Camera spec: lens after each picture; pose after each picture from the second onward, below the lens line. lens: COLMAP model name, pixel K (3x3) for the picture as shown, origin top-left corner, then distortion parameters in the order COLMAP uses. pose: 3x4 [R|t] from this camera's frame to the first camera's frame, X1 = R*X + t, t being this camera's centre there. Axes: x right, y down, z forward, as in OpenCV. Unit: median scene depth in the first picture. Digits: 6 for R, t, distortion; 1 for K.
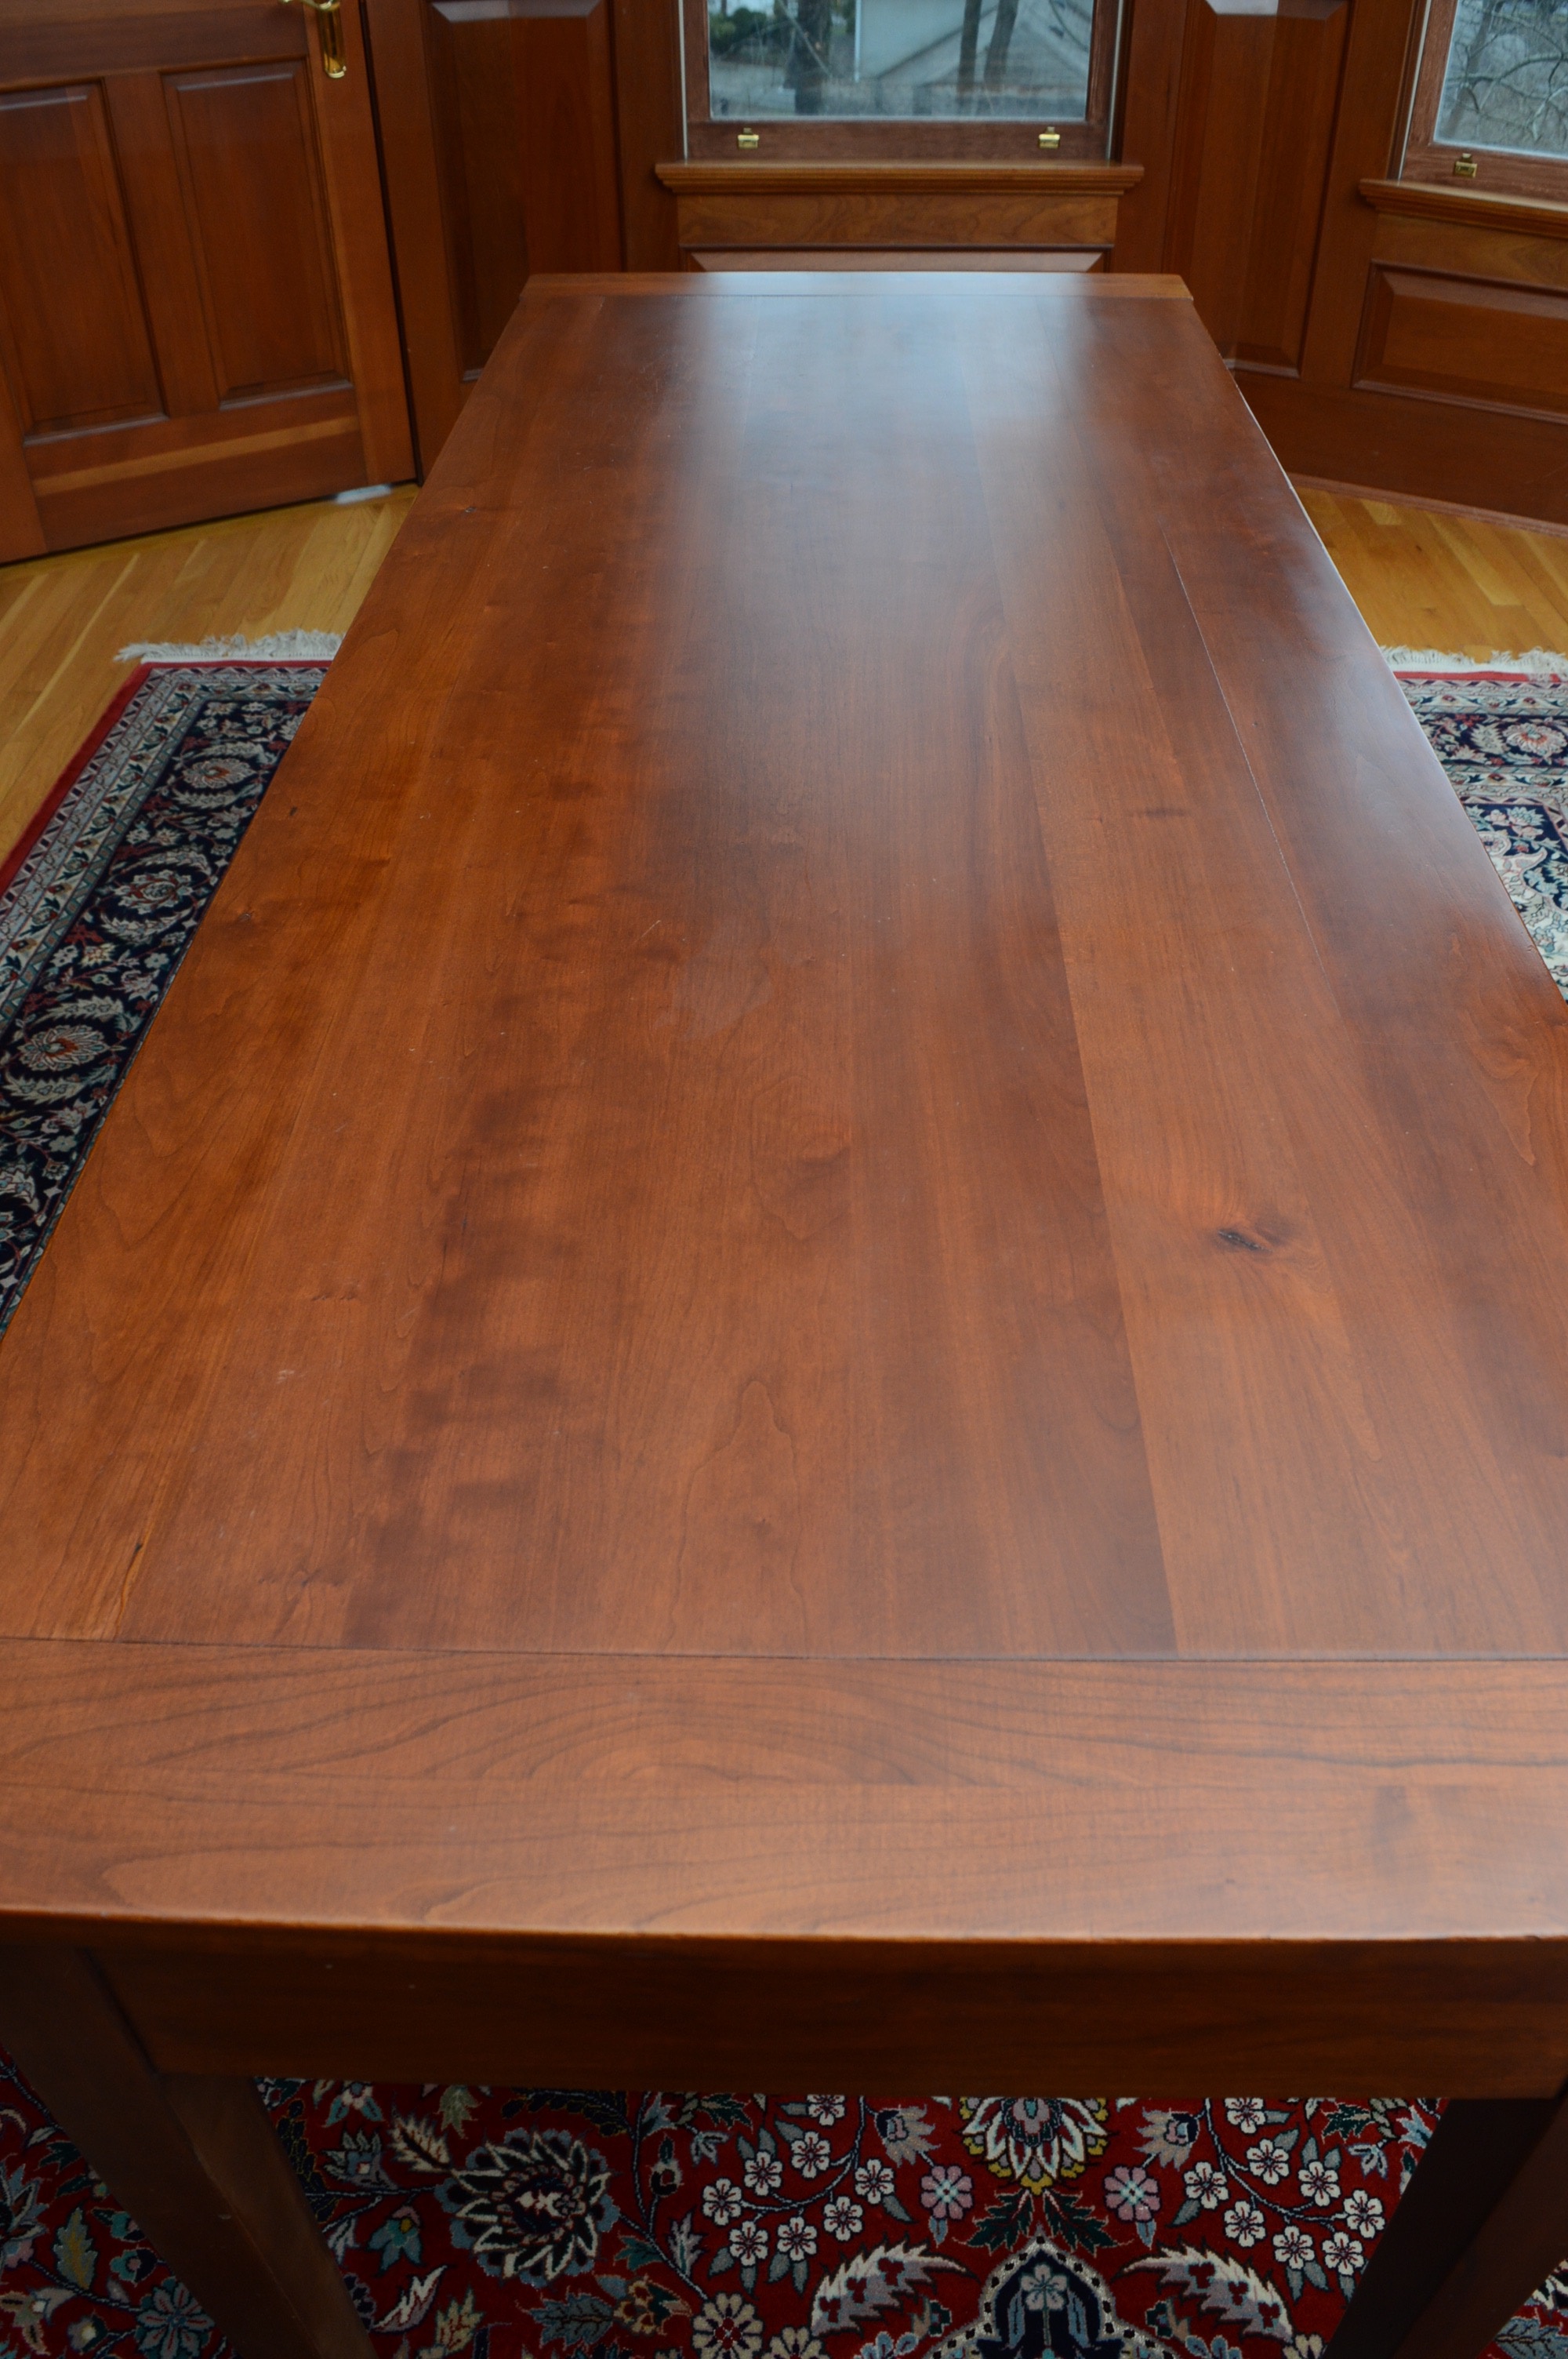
lens RADIAL K [[1912.5, 0, 785.4], [0, 1912.5, 1179.6], [0, 0, 1]] dist [-0.007468, -0.001227]
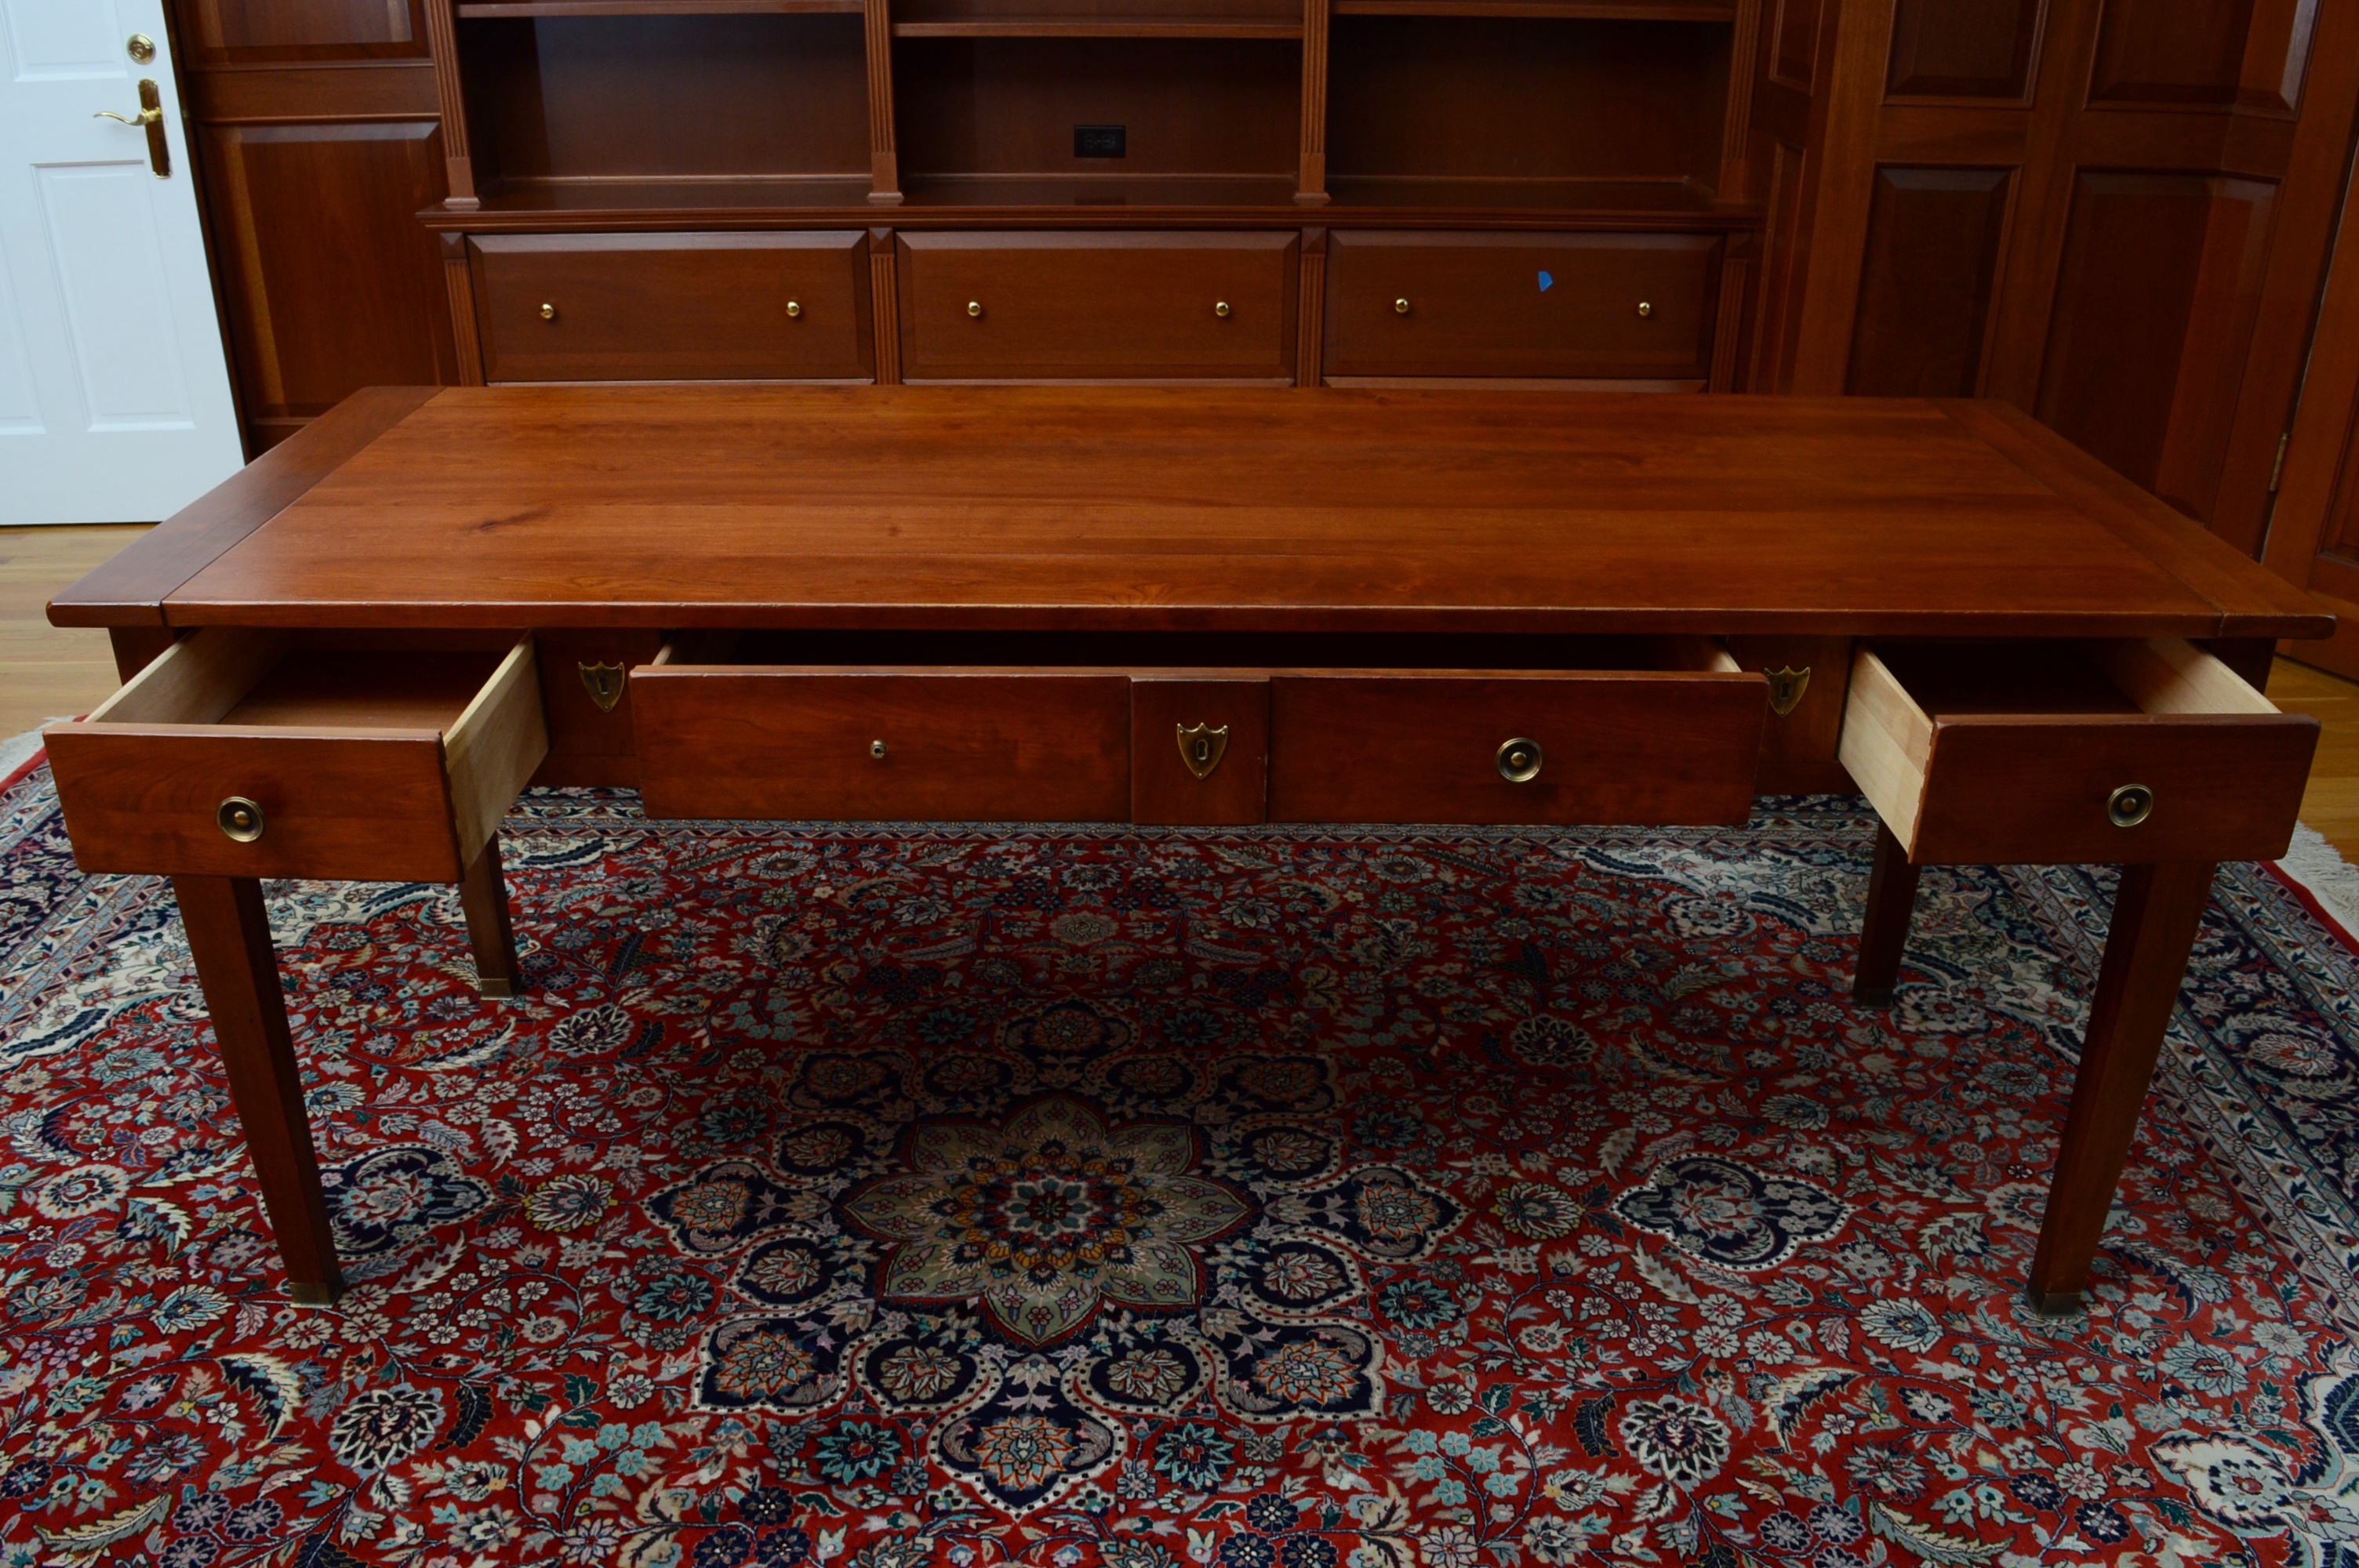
lens RADIAL K [[1912.5, 0, 1177.1], [0, 1912.5, 783.3], [0, 0, 1]] dist [-0.007468, -0.001227]
pose [[0.013892, 0.397238, -0.917610, 1.529063], [-0.624848, 0.719894, 0.302186, -0.579724], [0.780622, 0.569169, 0.258215, 0.833203]]
